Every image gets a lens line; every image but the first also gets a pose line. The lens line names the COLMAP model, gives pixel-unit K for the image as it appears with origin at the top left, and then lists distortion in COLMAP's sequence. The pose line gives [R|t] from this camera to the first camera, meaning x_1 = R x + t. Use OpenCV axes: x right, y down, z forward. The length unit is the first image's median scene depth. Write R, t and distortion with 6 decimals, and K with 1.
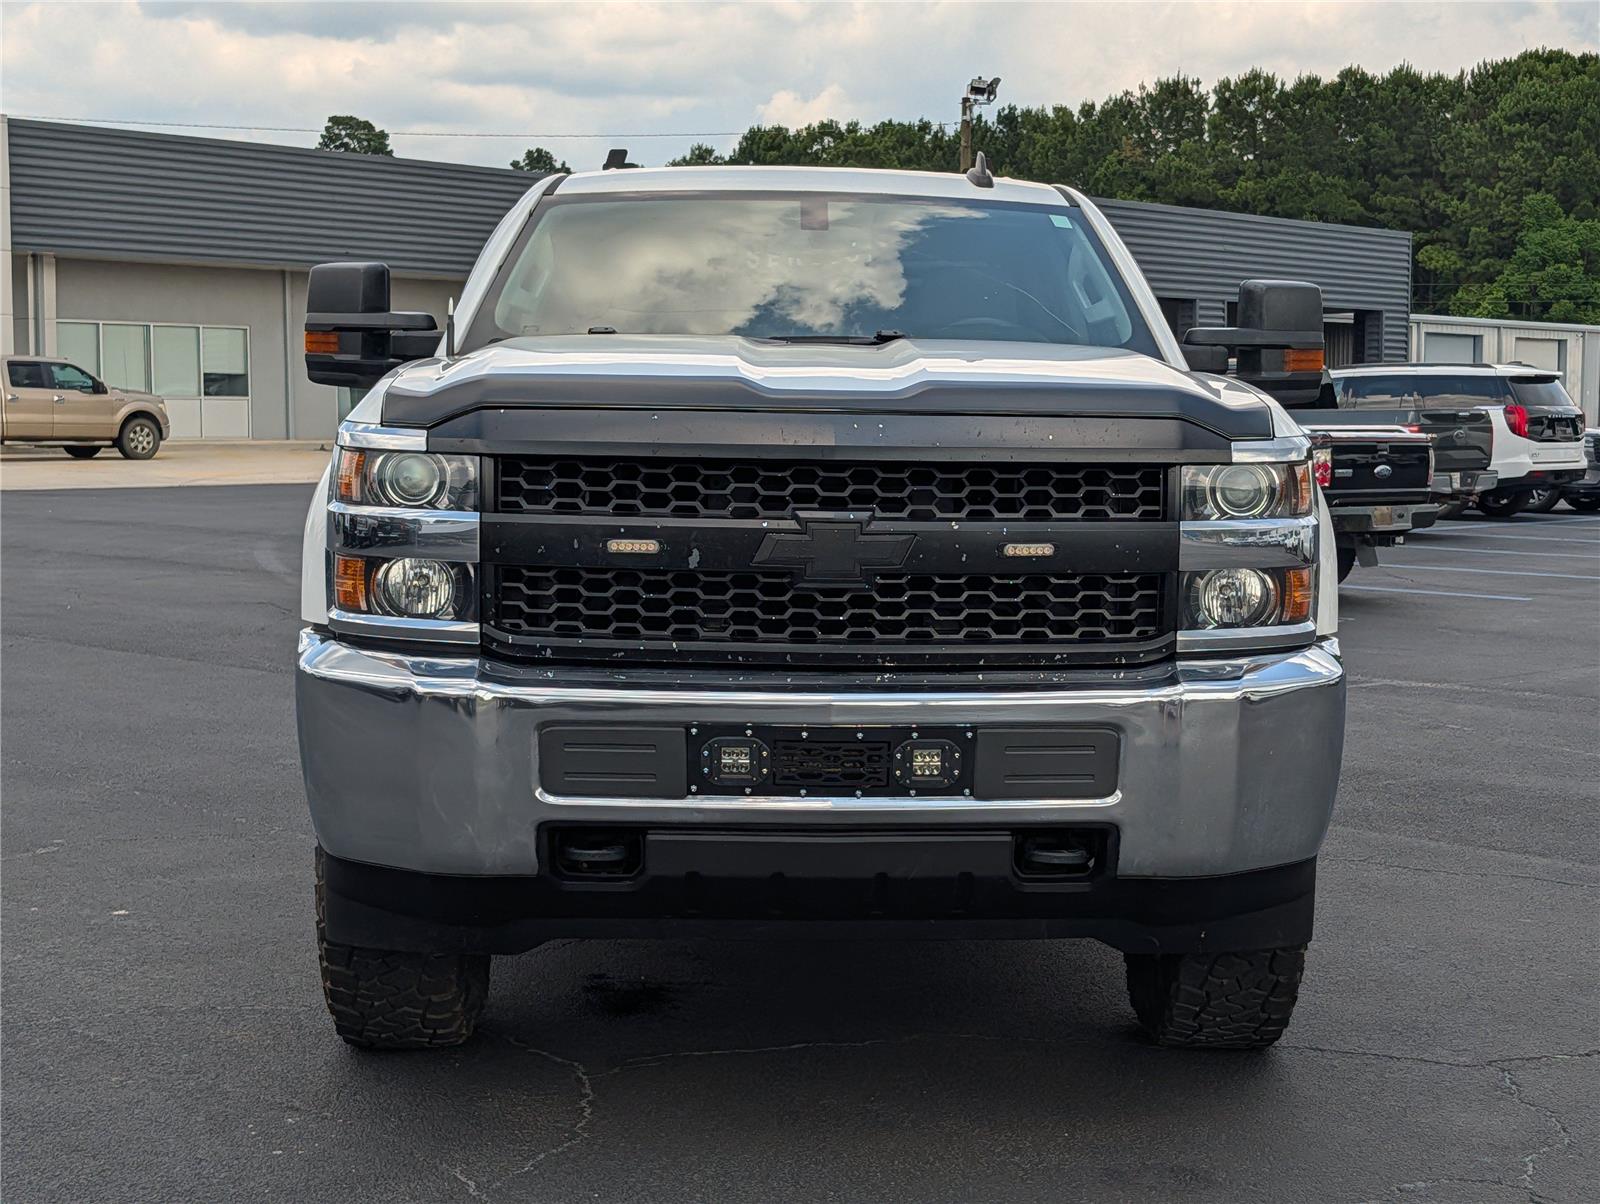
lens RADIAL K [[2546.0, 0, 805.5], [0, 2546.0, 612.3], [0, 0, 1]] dist [0.083436, 0.000000]
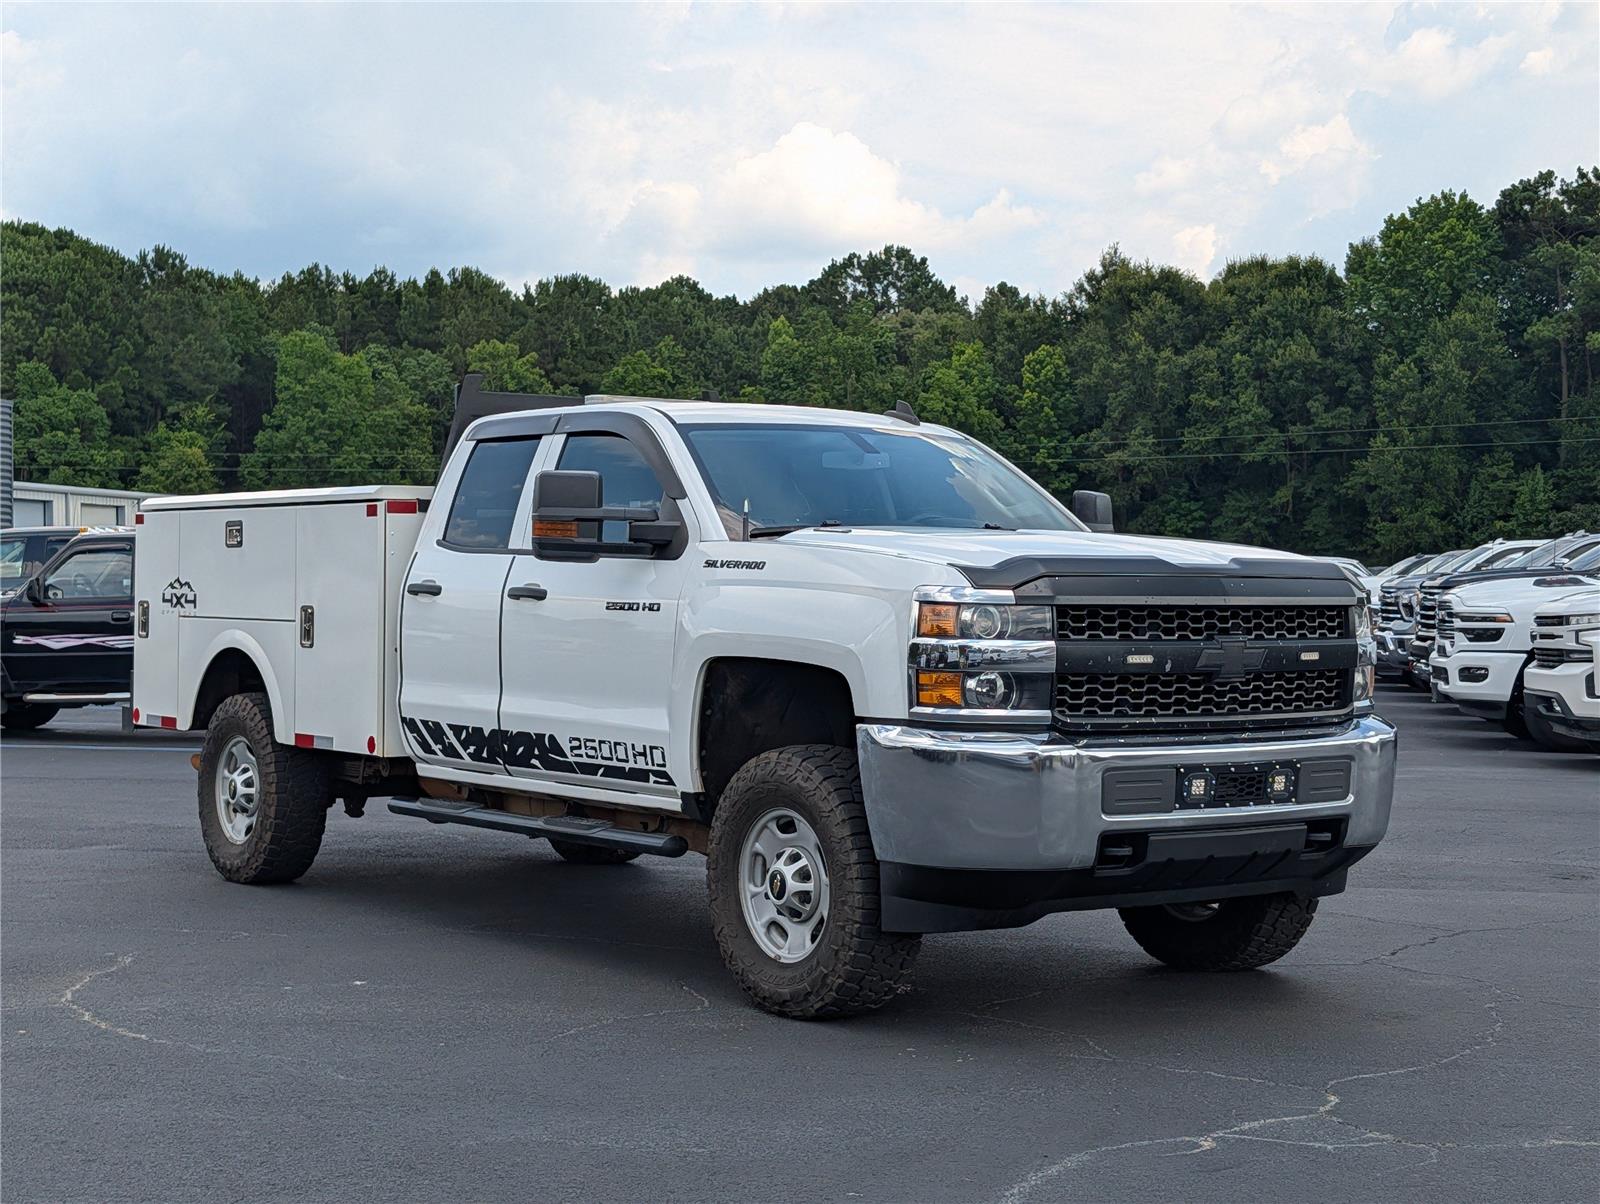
lens RADIAL K [[2546.0, 0, 787.7], [0, 2546.0, 591.0], [0, 0, 1]] dist [0.083436, 0.000000]
pose [[0.835277, -0.010418, 0.549730, -1.074036], [0.049807, 0.997143, -0.056783, 0.011107], [-0.547568, 0.074810, 0.833410, -0.225877]]
